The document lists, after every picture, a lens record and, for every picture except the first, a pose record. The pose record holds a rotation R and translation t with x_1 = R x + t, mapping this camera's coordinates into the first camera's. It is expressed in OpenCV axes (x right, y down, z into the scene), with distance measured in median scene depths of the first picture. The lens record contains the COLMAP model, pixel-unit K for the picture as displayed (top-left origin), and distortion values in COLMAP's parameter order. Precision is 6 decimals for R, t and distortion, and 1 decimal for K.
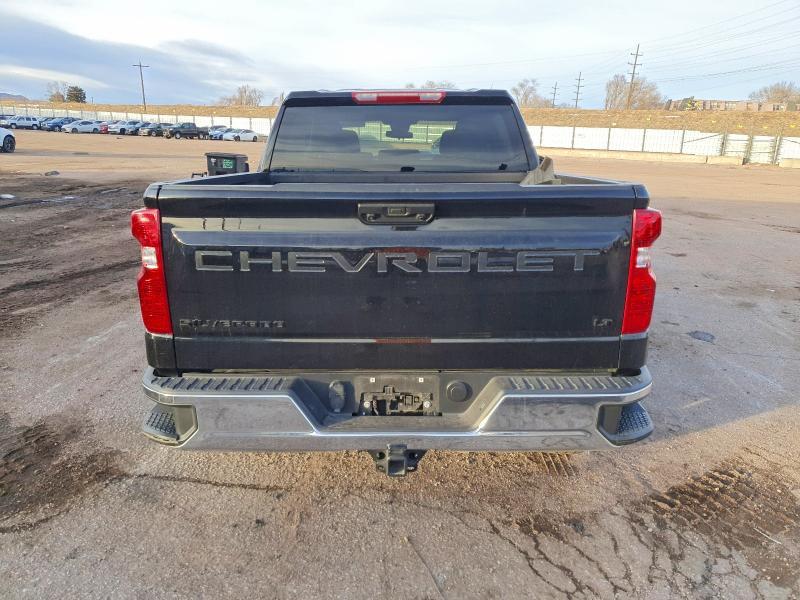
lens RADIAL K [[644.5, 0, 400.0], [0, 644.5, 300.0], [0, 0, 1]] dist [0.025817, 0.003664]
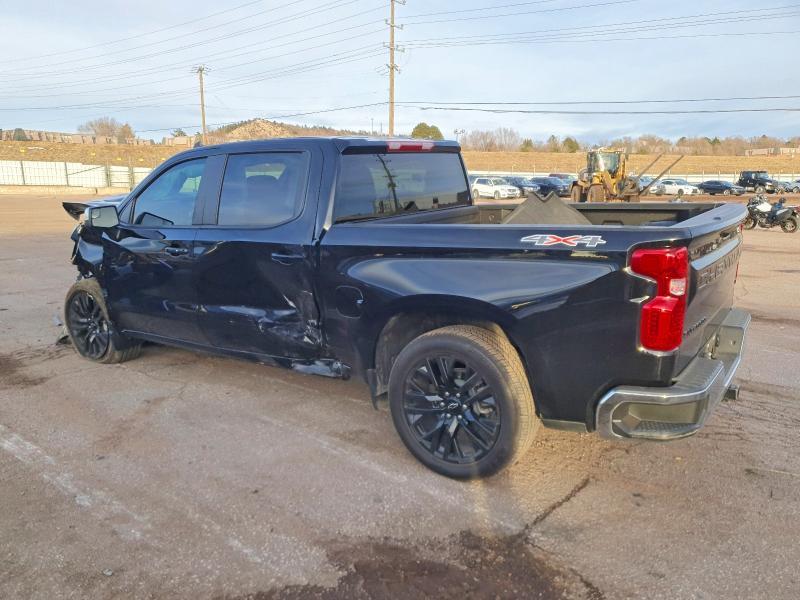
lens RADIAL K [[637.7, 0, 400.0], [0, 637.7, 300.0], [0, 0, 1]] dist [-0.001768, -0.000317]
pose [[0.560536, -0.183818, 0.807471, -1.091139], [0.215999, 0.973755, 0.071729, -0.161320], [-0.799465, 0.134206, 0.585530, 0.473991]]
